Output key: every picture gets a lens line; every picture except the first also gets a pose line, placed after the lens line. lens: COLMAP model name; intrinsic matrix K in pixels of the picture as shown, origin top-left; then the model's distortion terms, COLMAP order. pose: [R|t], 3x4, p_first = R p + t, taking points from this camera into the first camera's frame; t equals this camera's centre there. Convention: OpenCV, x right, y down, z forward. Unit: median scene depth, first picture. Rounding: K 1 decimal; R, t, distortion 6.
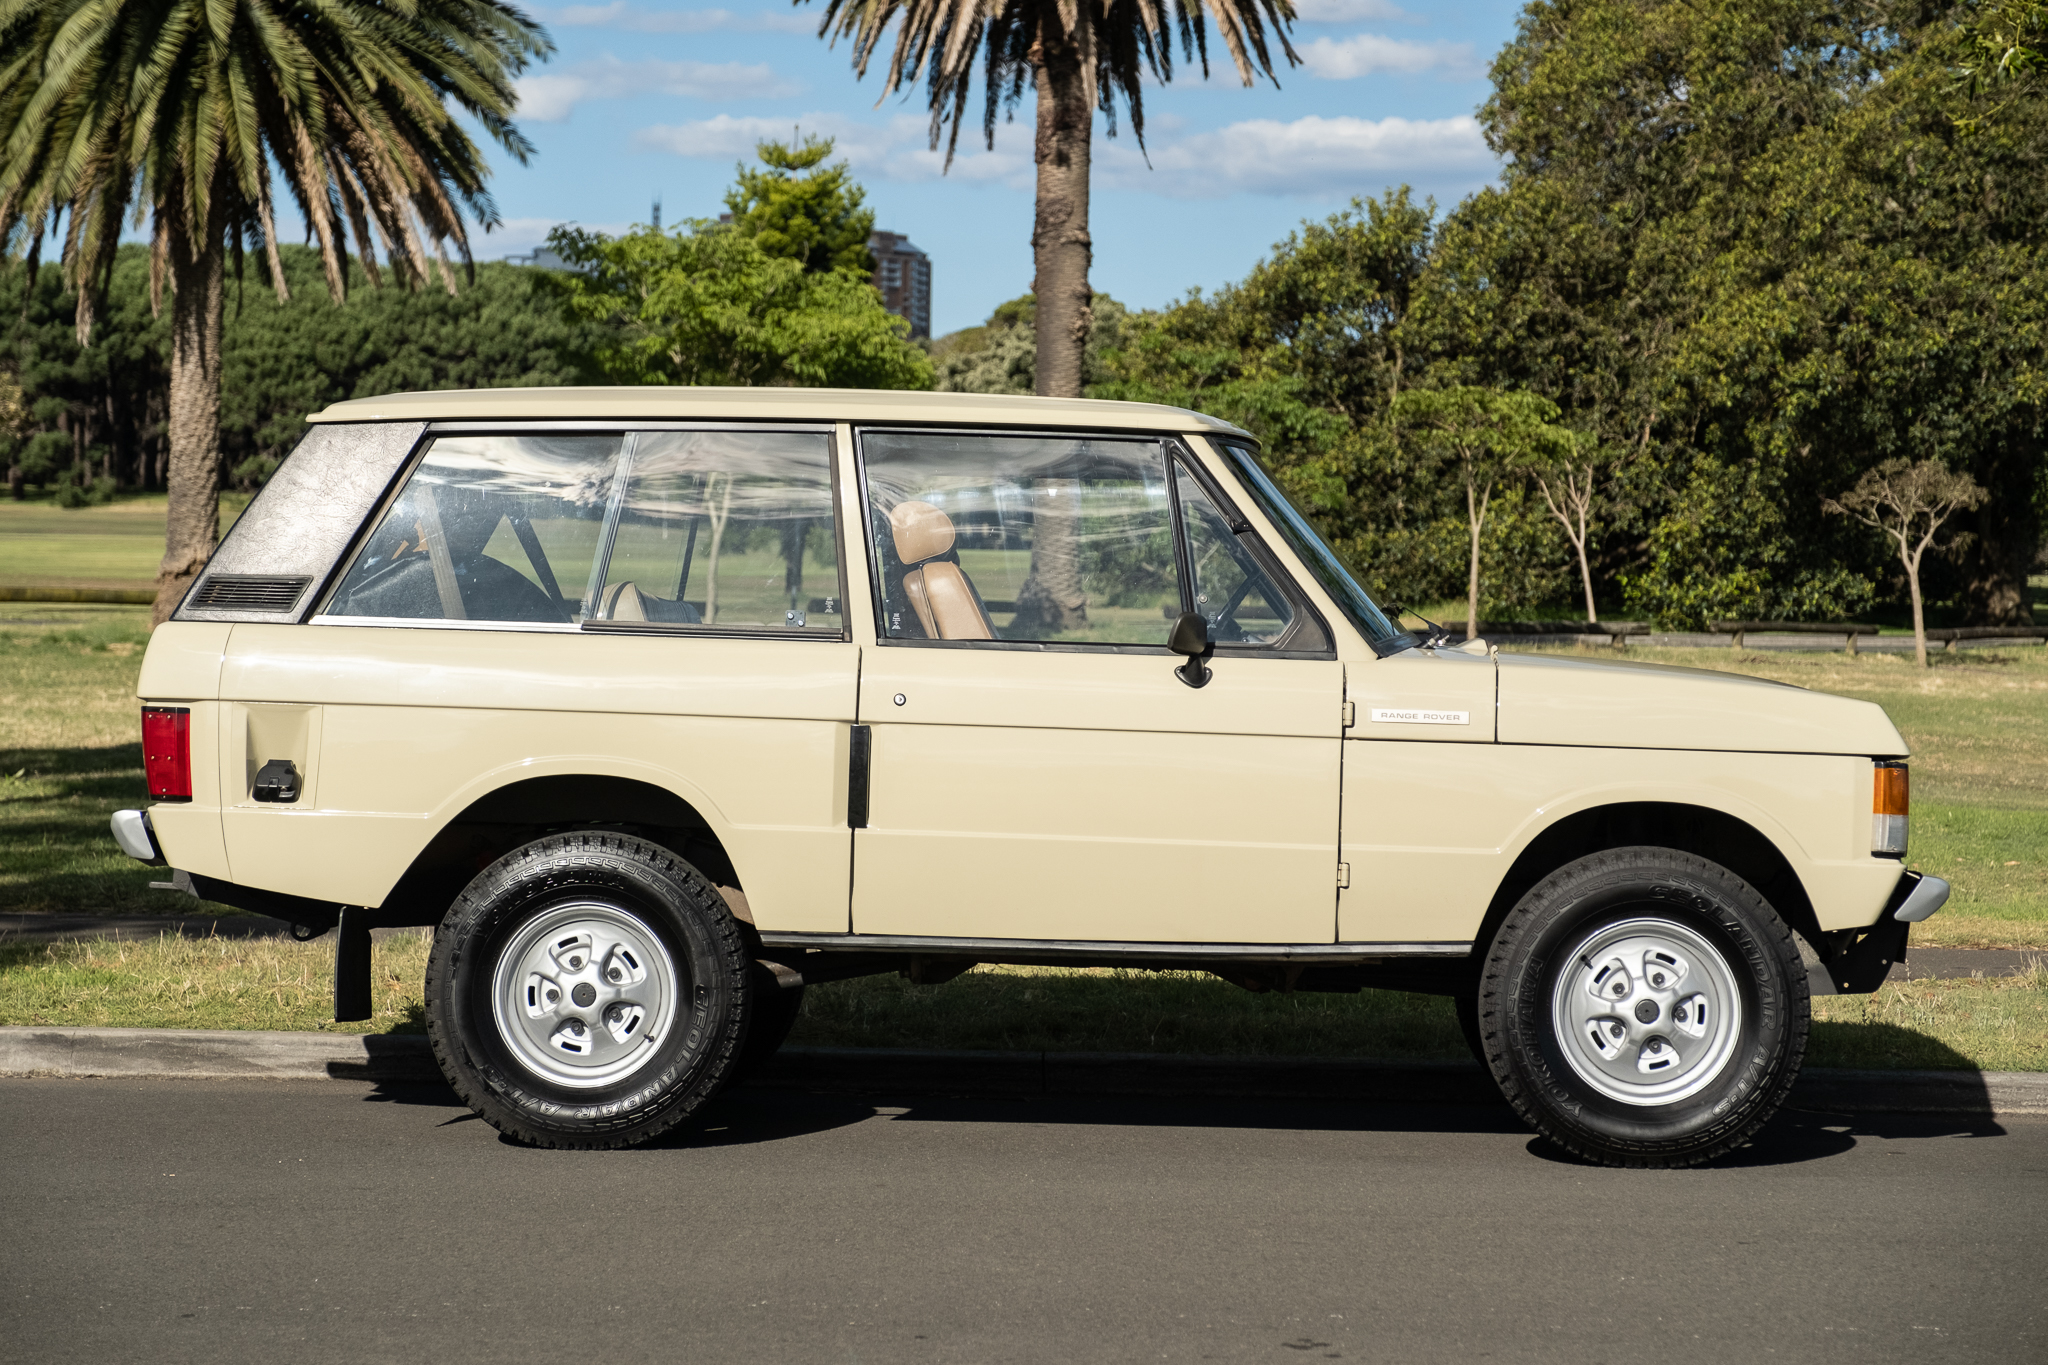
lens RADIAL K [[4780.4, 0, 1095.8], [0, 4780.4, 551.4], [0, 0, 1]] dist [0.087911, 0.059500]
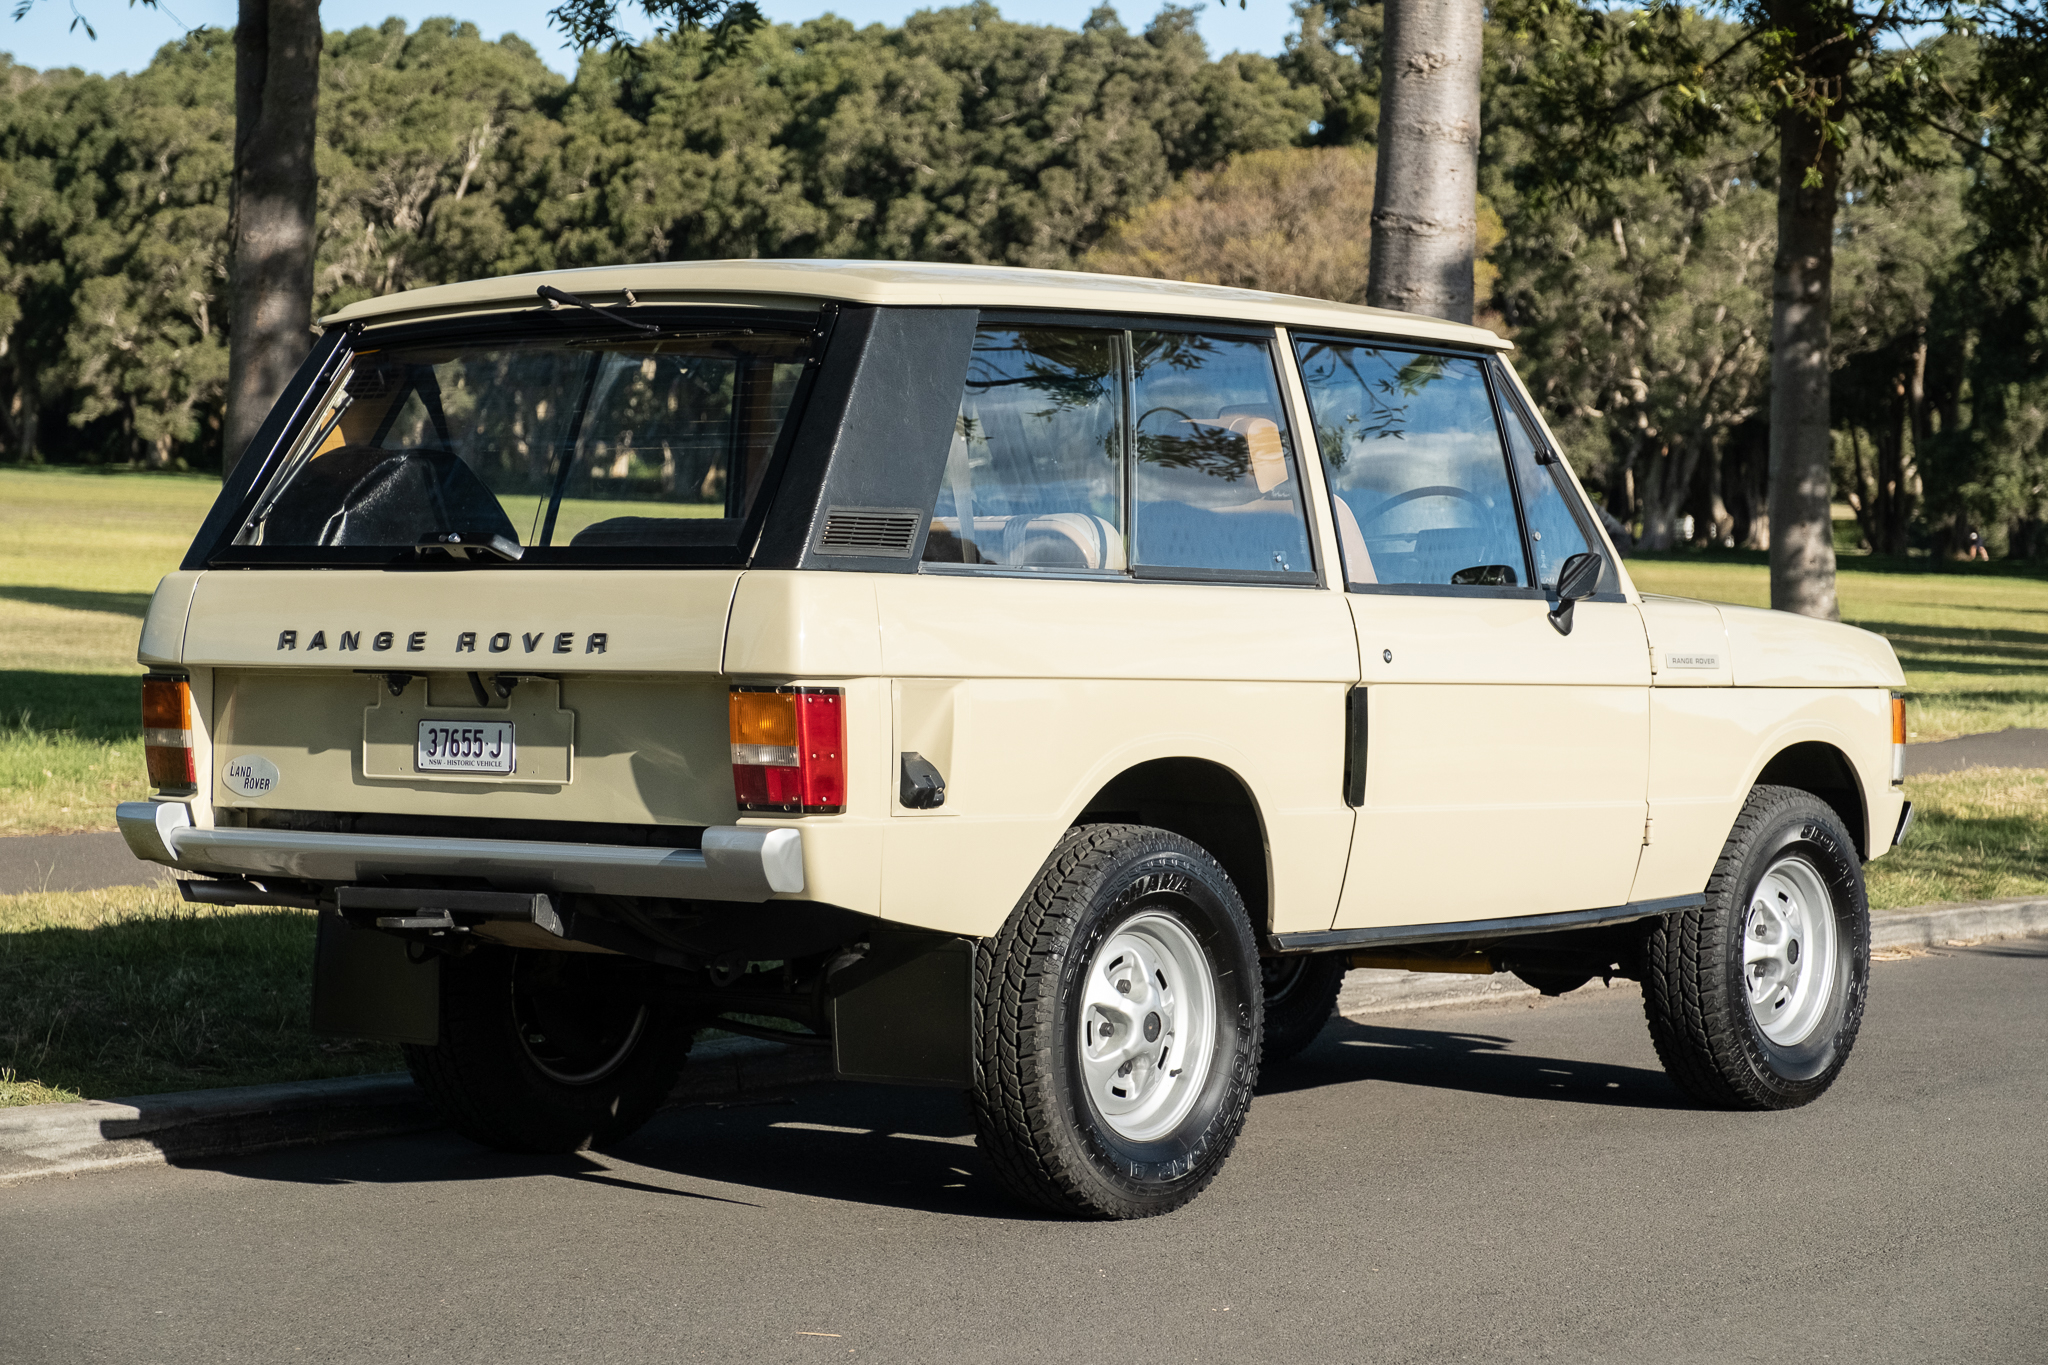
lens RADIAL K [[4796.8, 0, 1056.2], [0, 4796.8, 682.6], [0, 0, 1]] dist [0.264051, -2.837880]
pose [[0.573425, -0.027526, 0.818795, -0.189418], [-0.037987, 0.997467, 0.060136, -0.003406], [-0.818377, -0.065587, 0.570927, 0.133464]]
